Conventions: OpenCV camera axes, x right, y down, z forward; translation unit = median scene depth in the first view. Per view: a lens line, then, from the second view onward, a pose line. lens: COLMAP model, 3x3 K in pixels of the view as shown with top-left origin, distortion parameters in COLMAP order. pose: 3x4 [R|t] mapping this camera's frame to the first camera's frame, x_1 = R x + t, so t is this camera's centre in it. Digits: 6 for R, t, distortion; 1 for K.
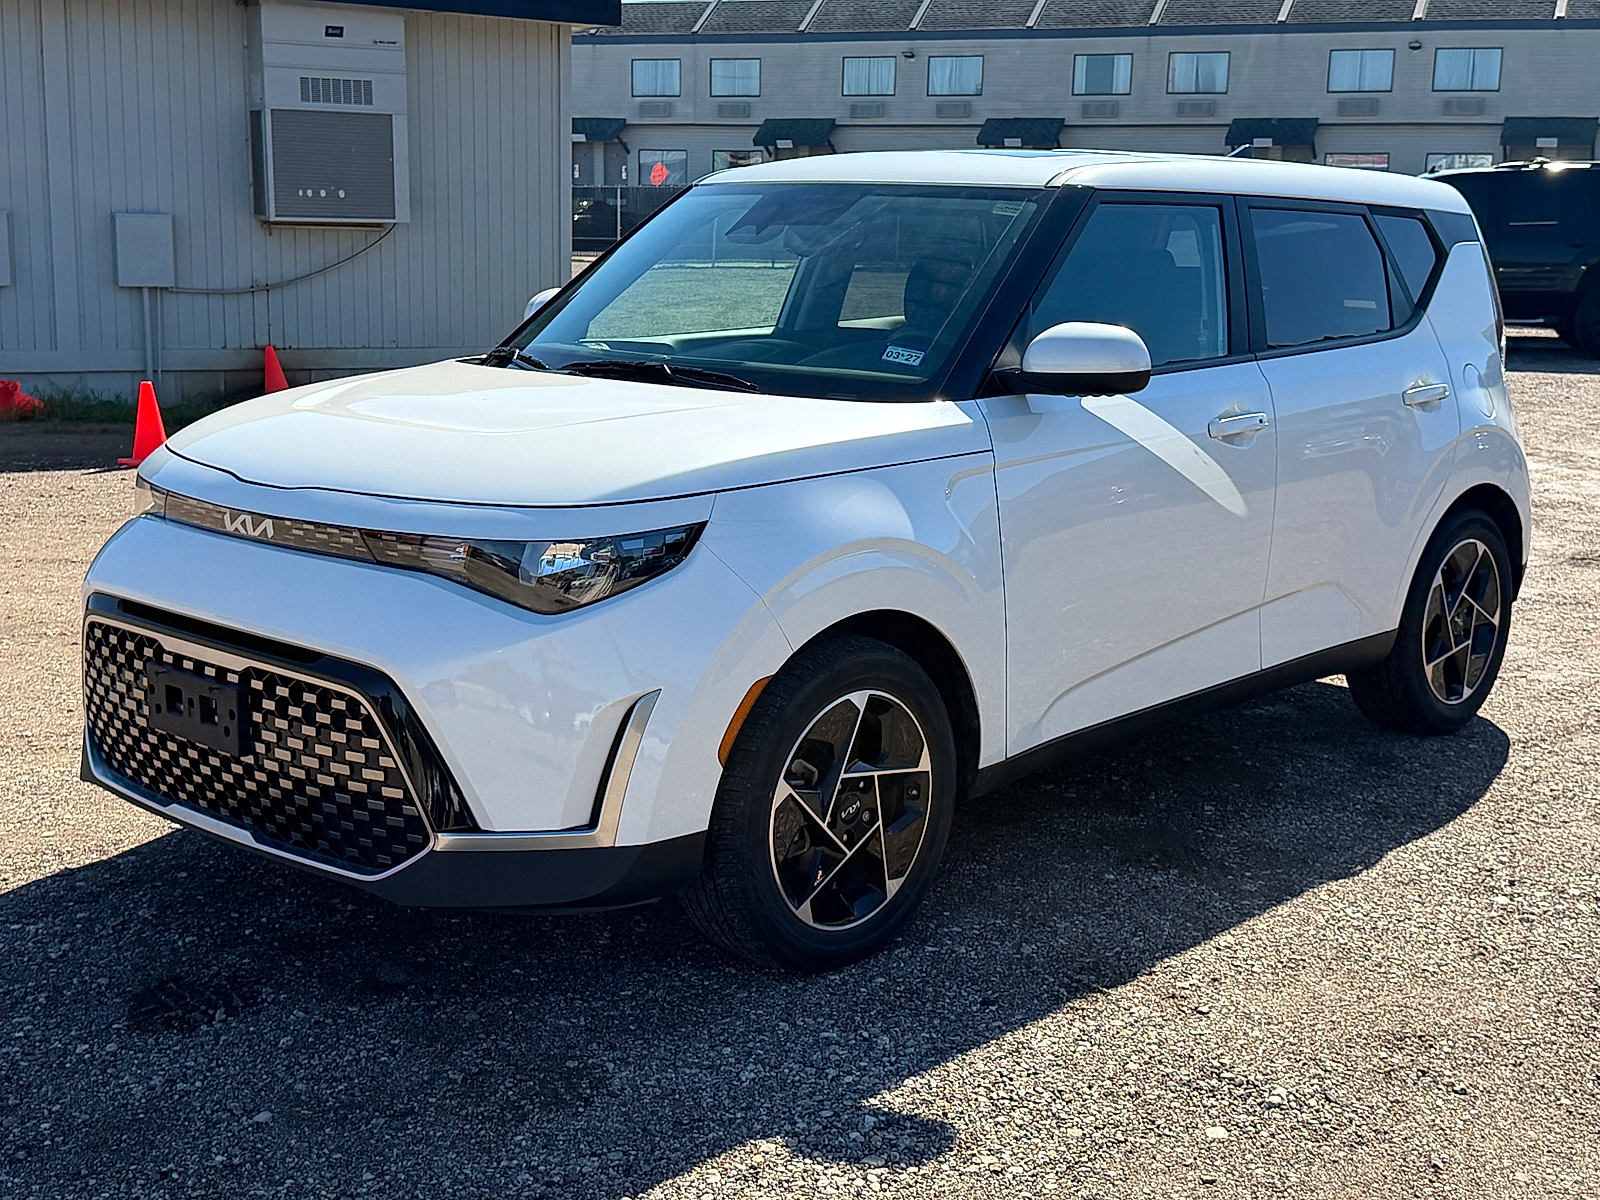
lens RADIAL K [[2075.1, 0, 795.7], [0, 2075.1, 602.8], [0, 0, 1]] dist [0.018725, 0.000000]
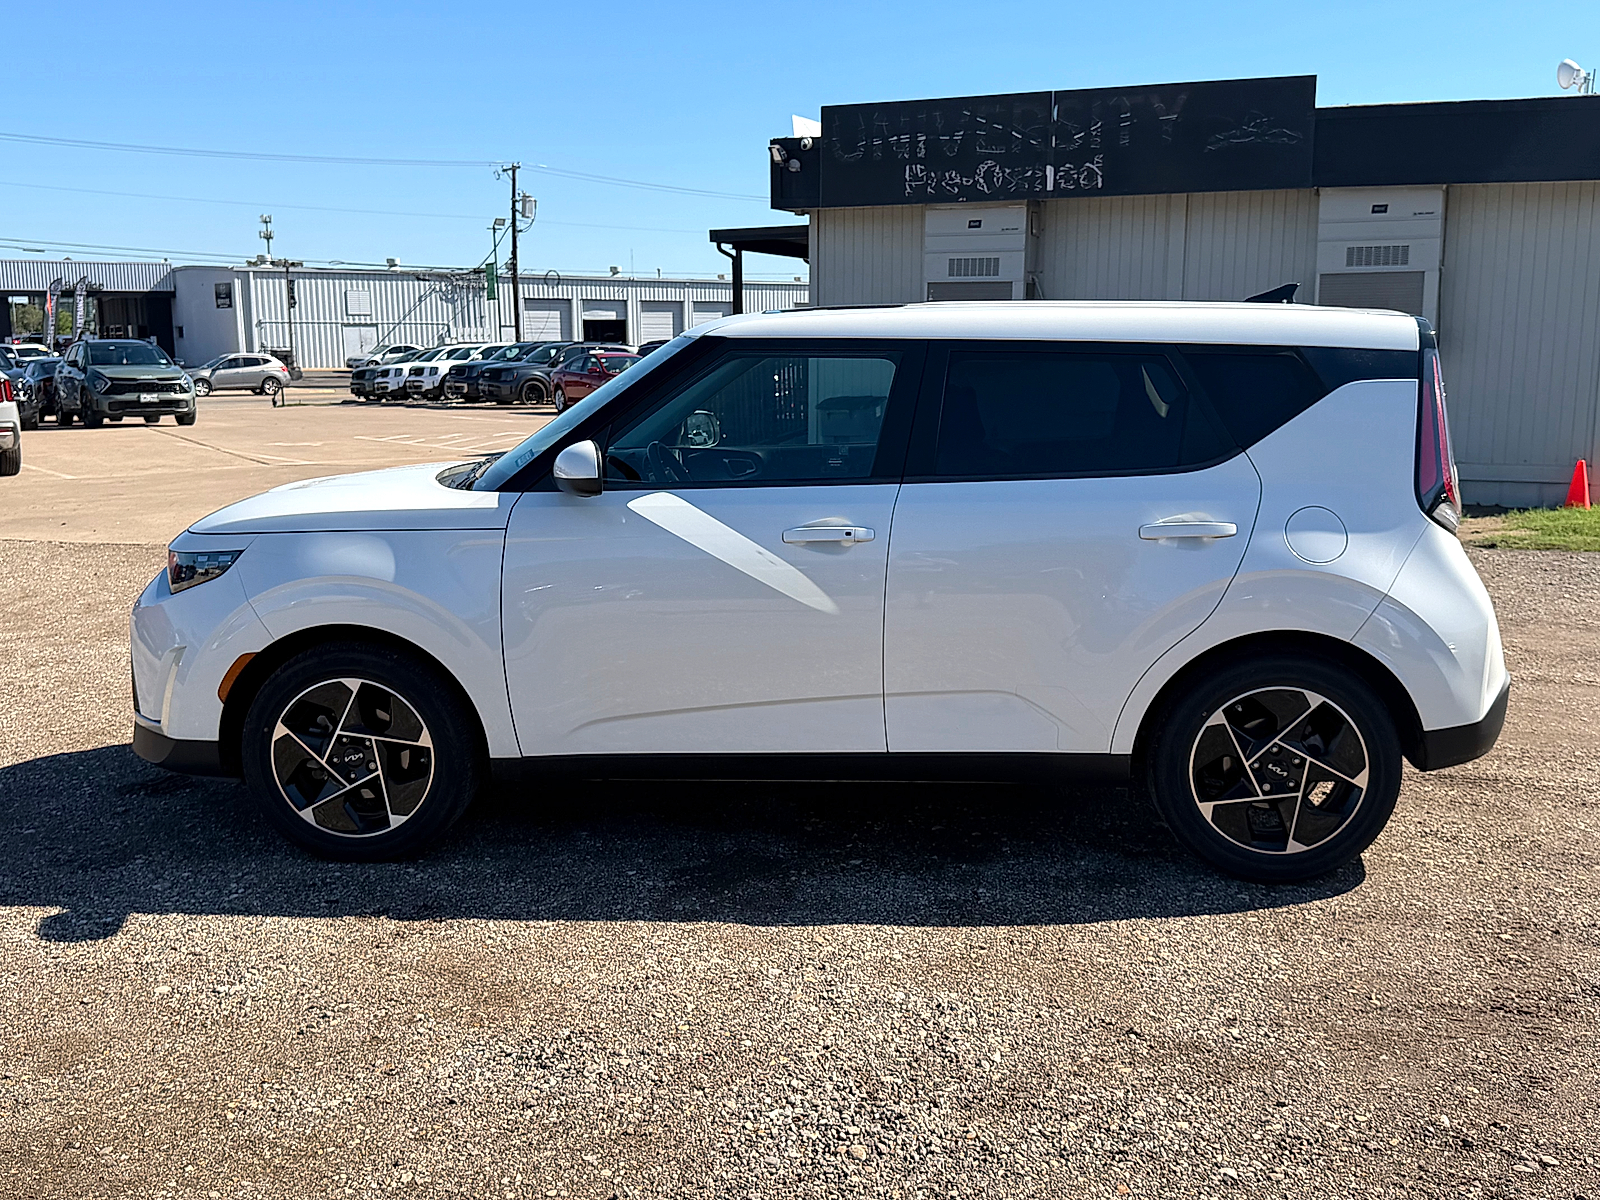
lens RADIAL K [[1538.4, 0, 810.3], [0, 1538.4, 610.4], [0, 0, 1]] dist [0.023934, 0.000000]
pose [[0.613140, 0.118753, -0.780997, 1.100738], [-0.134535, 0.989891, 0.044896, -0.100780], [0.778434, 0.077544, 0.622919, 0.566408]]
